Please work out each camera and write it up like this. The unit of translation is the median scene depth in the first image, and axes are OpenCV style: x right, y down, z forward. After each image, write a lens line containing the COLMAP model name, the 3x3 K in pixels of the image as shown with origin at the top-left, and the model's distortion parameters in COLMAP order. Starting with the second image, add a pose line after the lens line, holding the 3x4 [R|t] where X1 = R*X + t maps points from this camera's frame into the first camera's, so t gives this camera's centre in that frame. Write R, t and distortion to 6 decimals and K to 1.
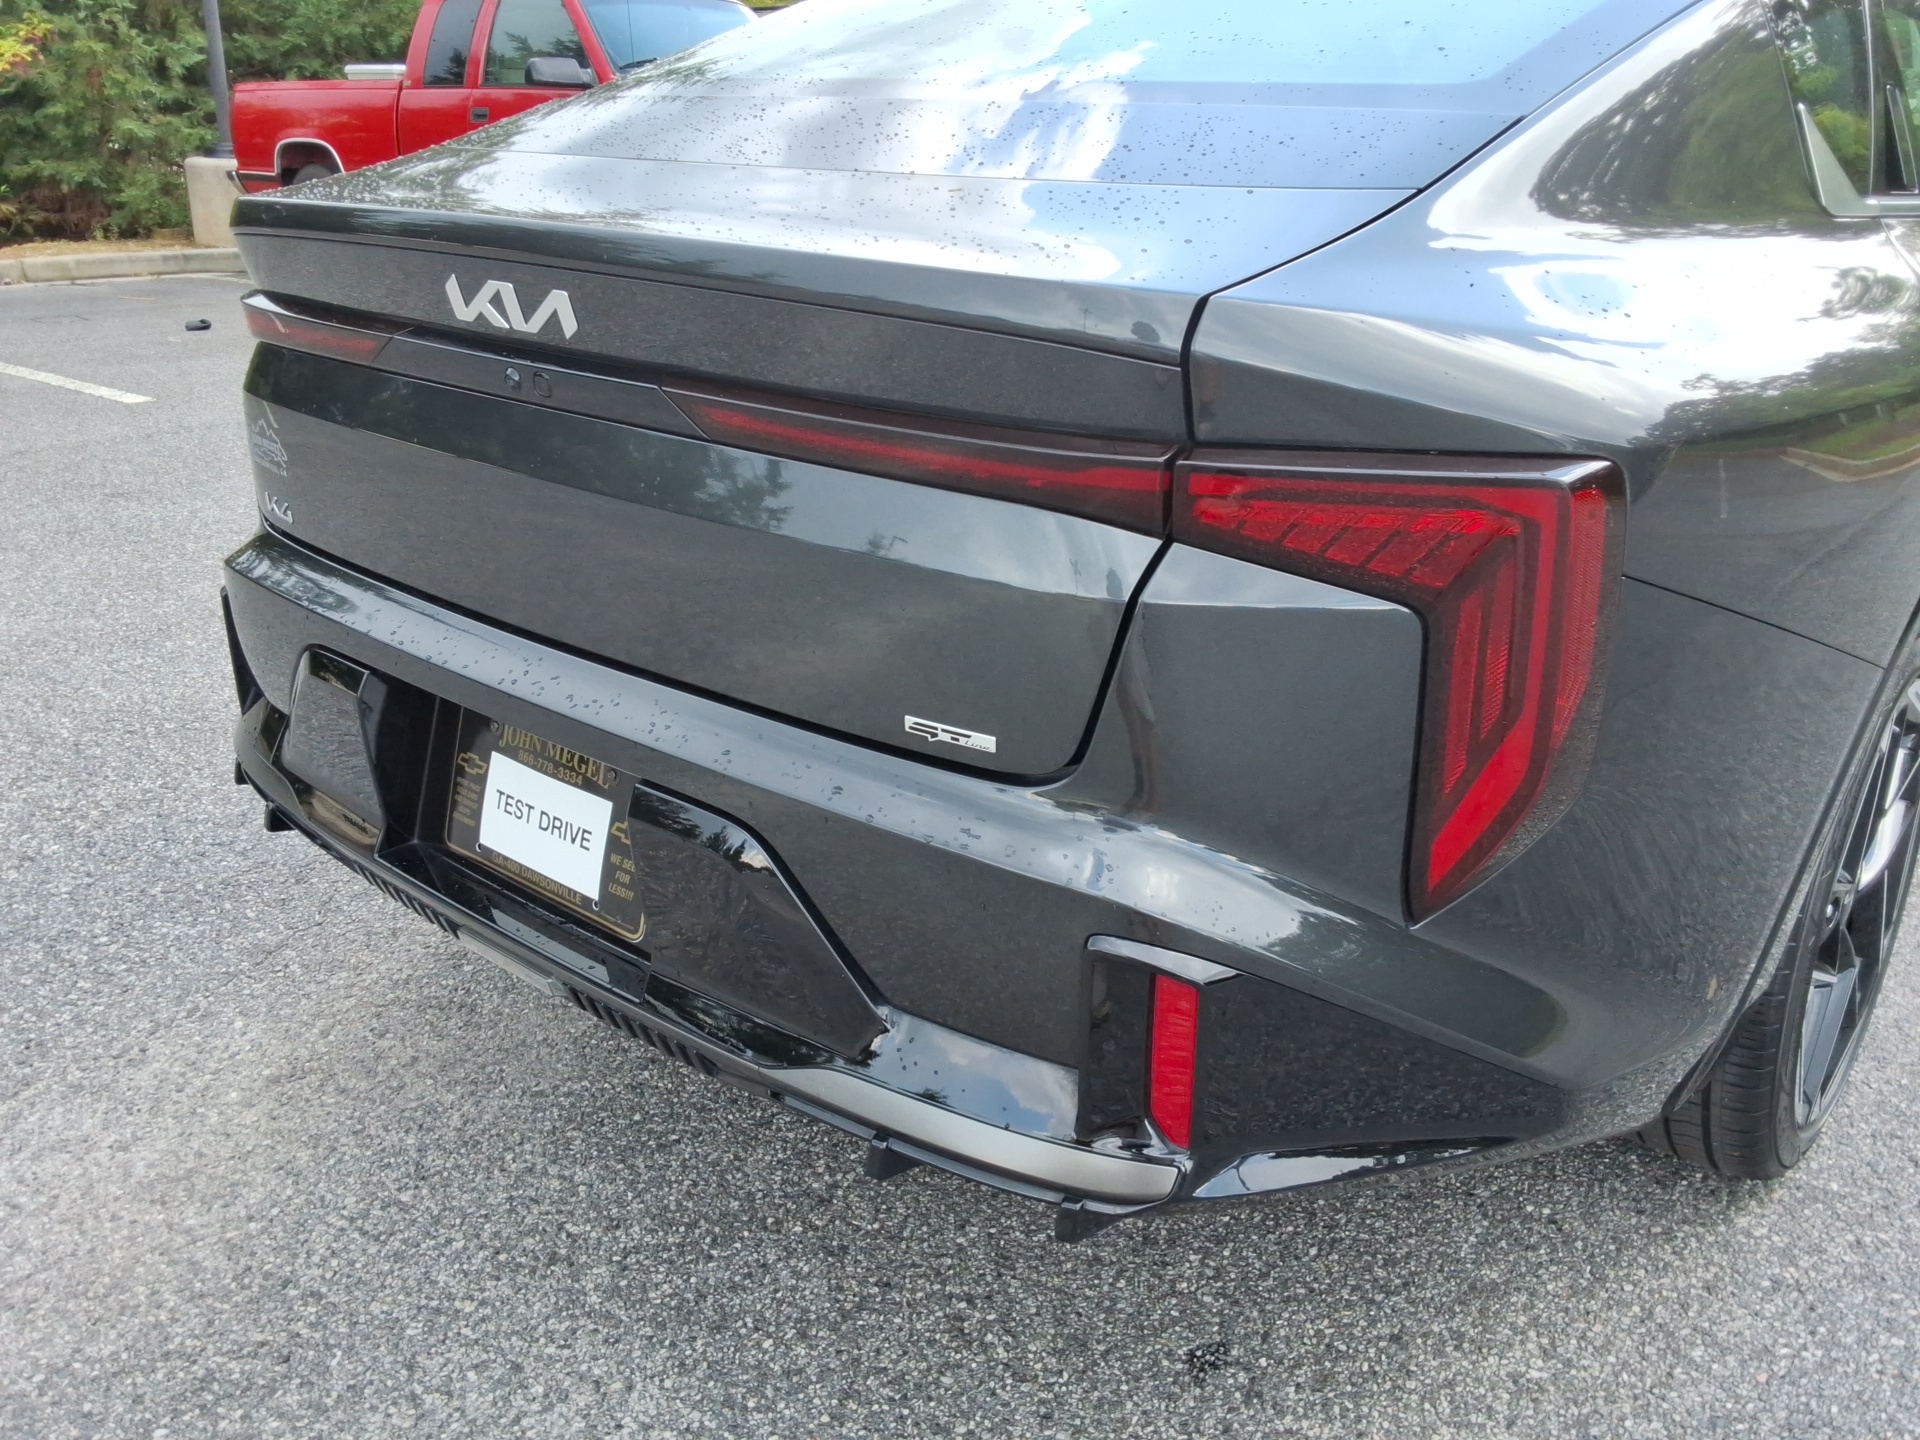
lens RADIAL K [[1566.8, 0, 974.2], [0, 1566.8, 702.7], [0, 0, 1]] dist [0.098322, -0.174934]
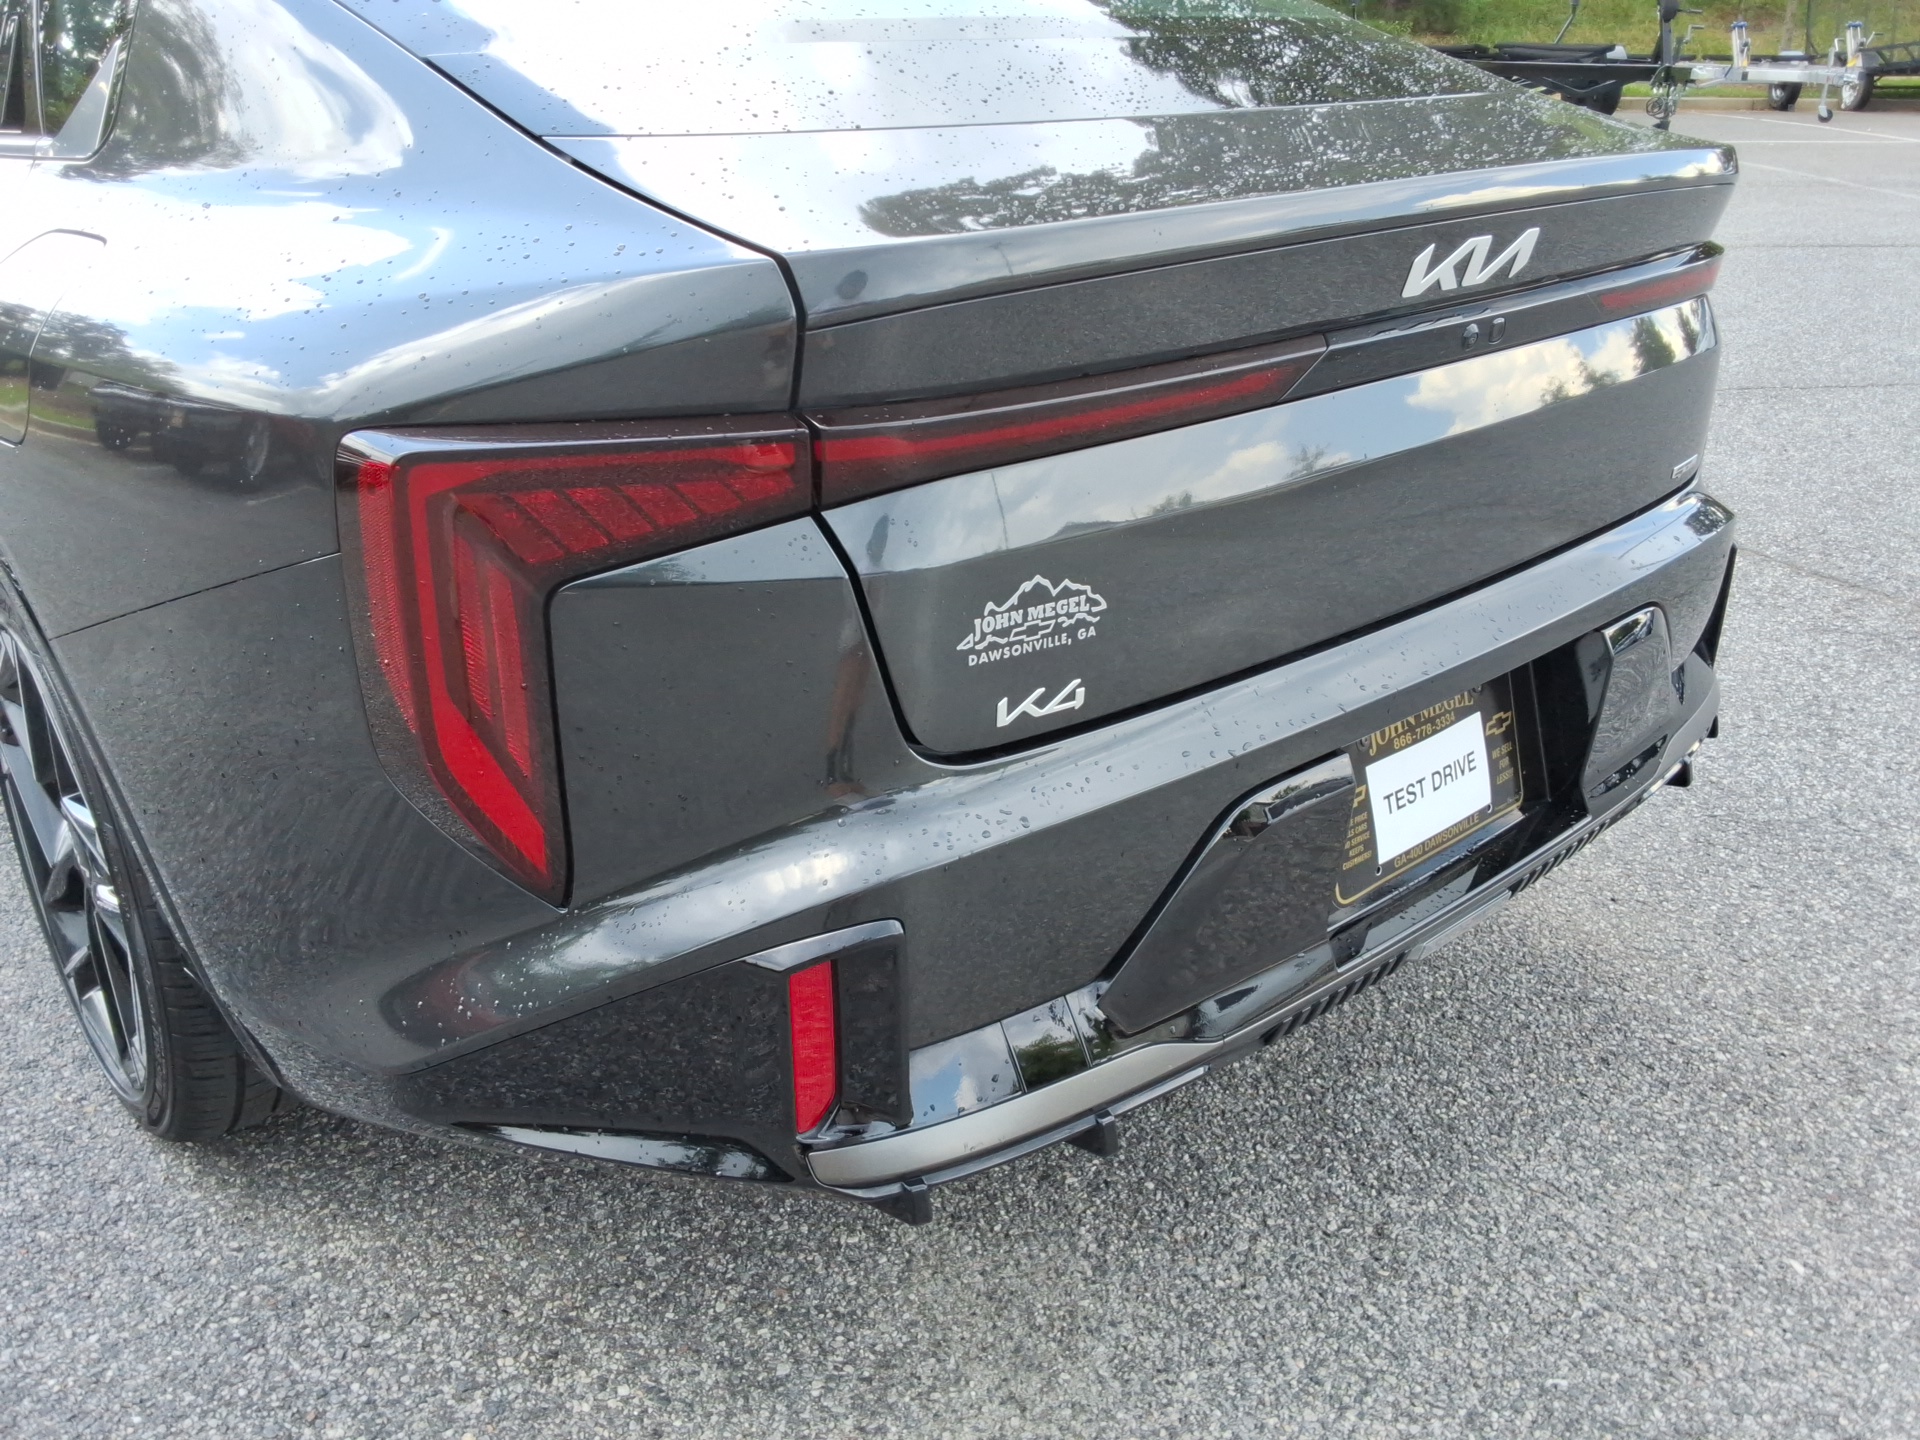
lens RADIAL K [[1557.5, 0, 984.8], [0, 1557.5, 688.4], [0, 0, 1]] dist [0.092176, -0.159253]
pose [[0.128642, -0.396668, 0.908904, -1.041349], [0.355718, 0.873985, 0.331081, -0.356011], [-0.925698, 0.280722, 0.253533, 0.873077]]
